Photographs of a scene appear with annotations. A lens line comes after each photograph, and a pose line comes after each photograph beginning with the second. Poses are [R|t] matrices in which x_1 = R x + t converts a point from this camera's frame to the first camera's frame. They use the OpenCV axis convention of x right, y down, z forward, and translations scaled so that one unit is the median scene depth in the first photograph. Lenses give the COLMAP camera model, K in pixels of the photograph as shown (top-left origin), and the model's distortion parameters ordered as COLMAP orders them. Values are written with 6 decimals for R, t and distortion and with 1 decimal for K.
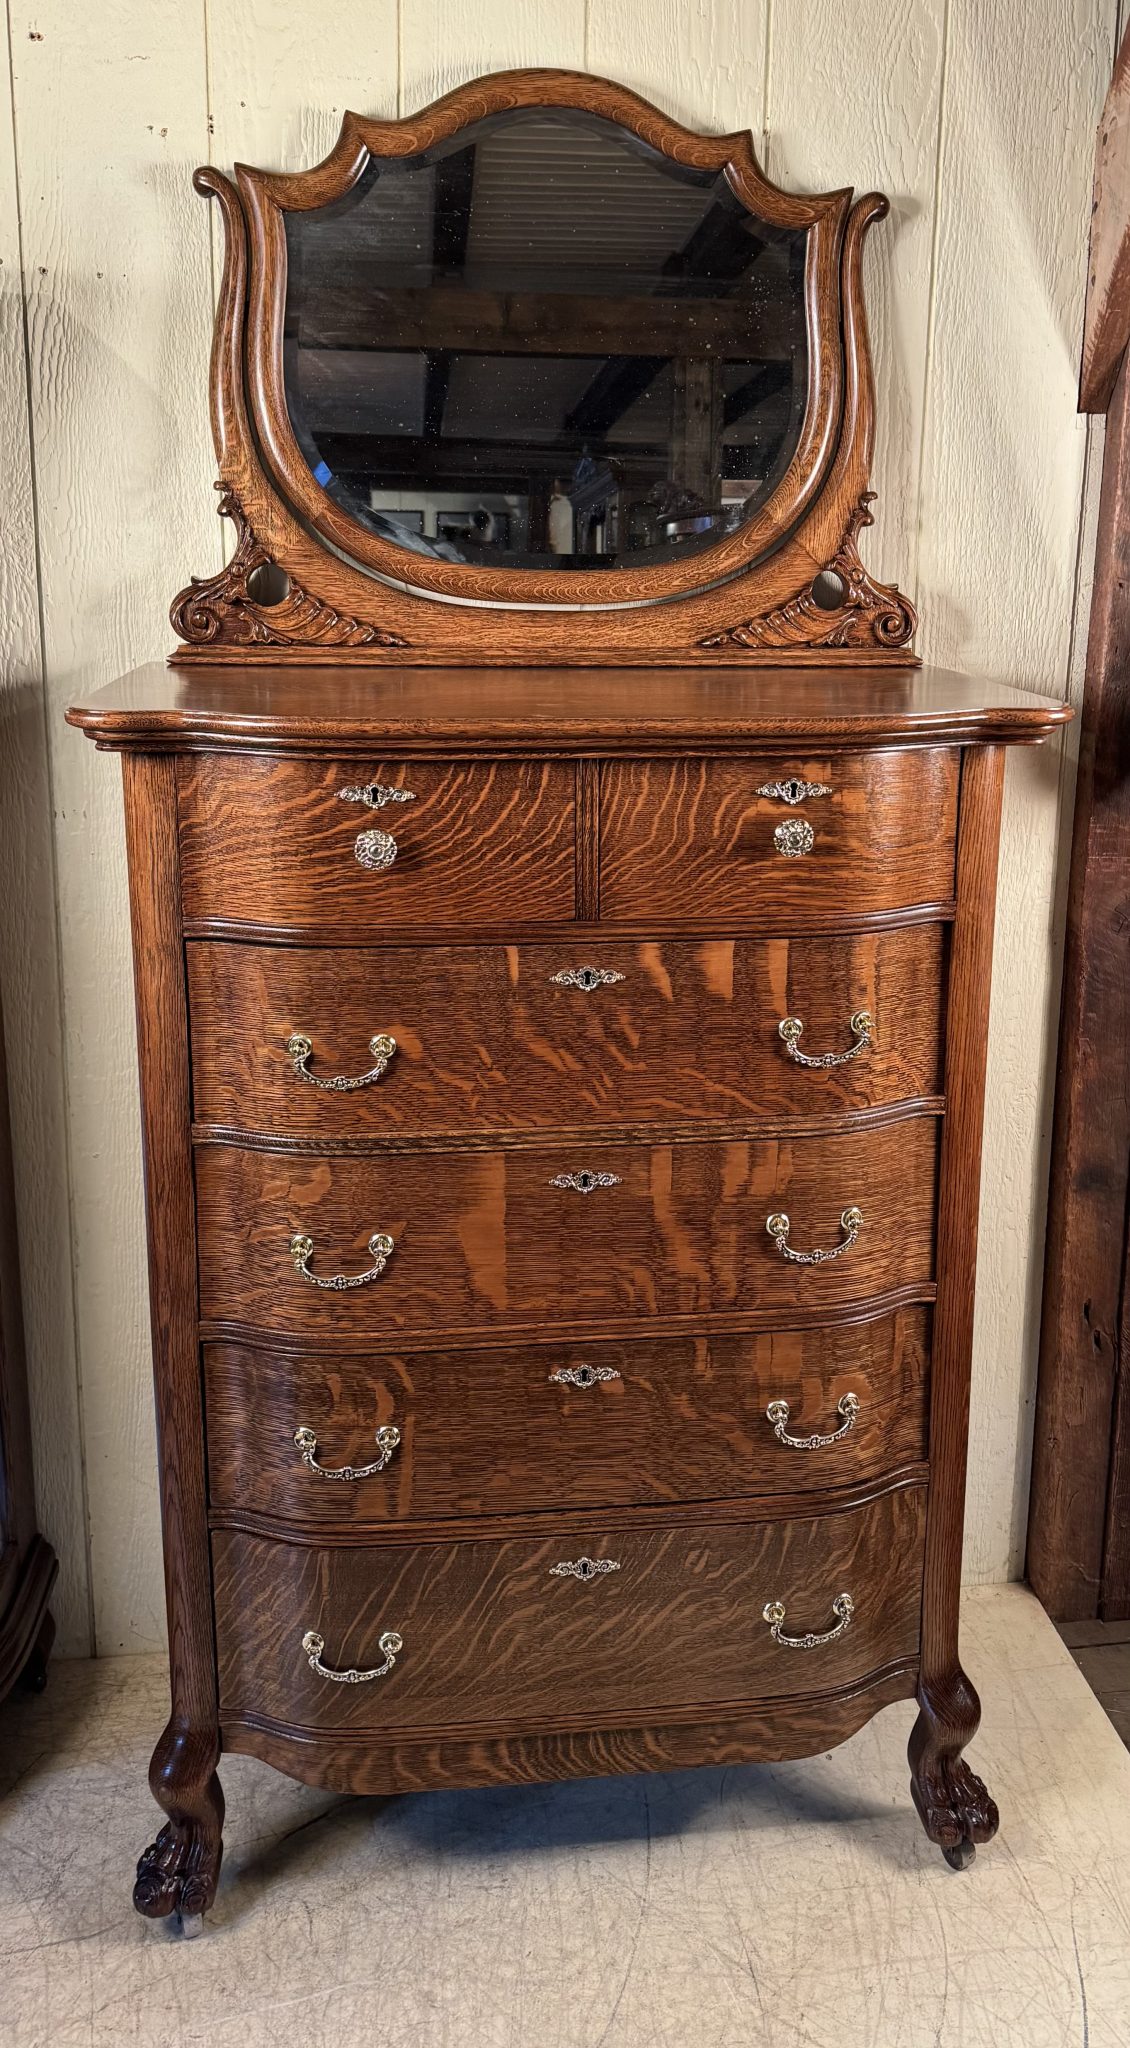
lens RADIAL K [[1670.8, 0, 640.9], [0, 1670.8, 889.2], [0, 0, 1]] dist [0.169365, -0.374855]
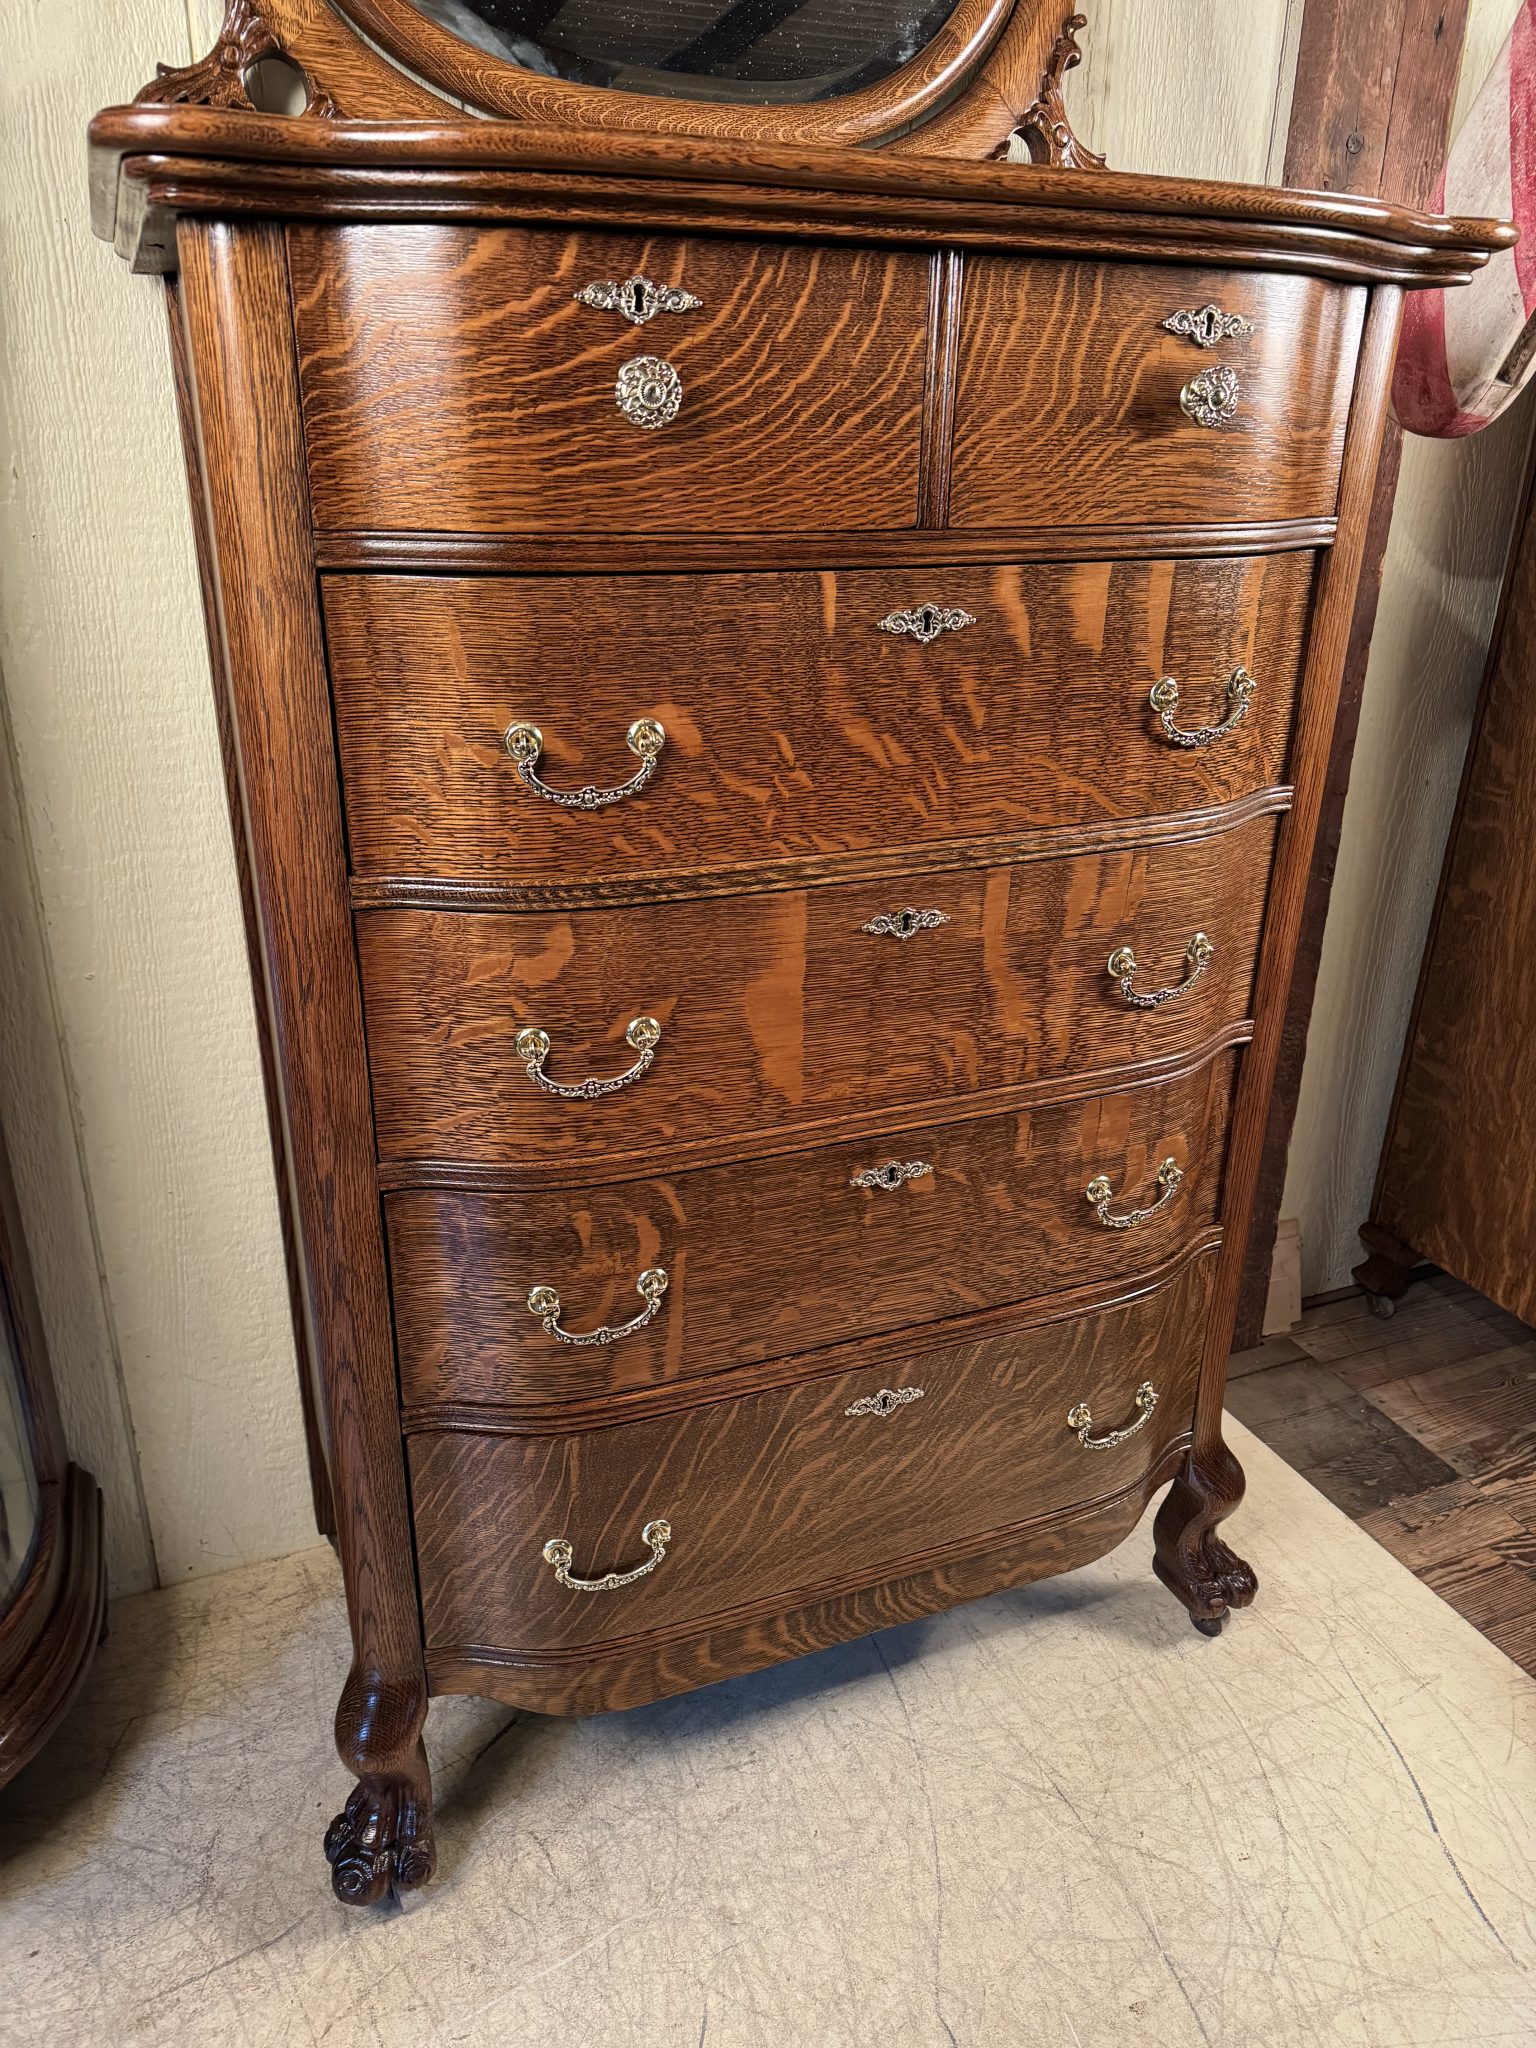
lens RADIAL K [[1426.2, 0, 747.3], [0, 1426.2, 1042.0], [0, 0, 1]] dist [0.174911, -0.366369]
pose [[0.966753, -0.098888, 0.235815, -0.248507], [0.053389, 0.979931, 0.192054, 0.099368], [-0.250075, -0.173079, 0.952631, 0.405509]]
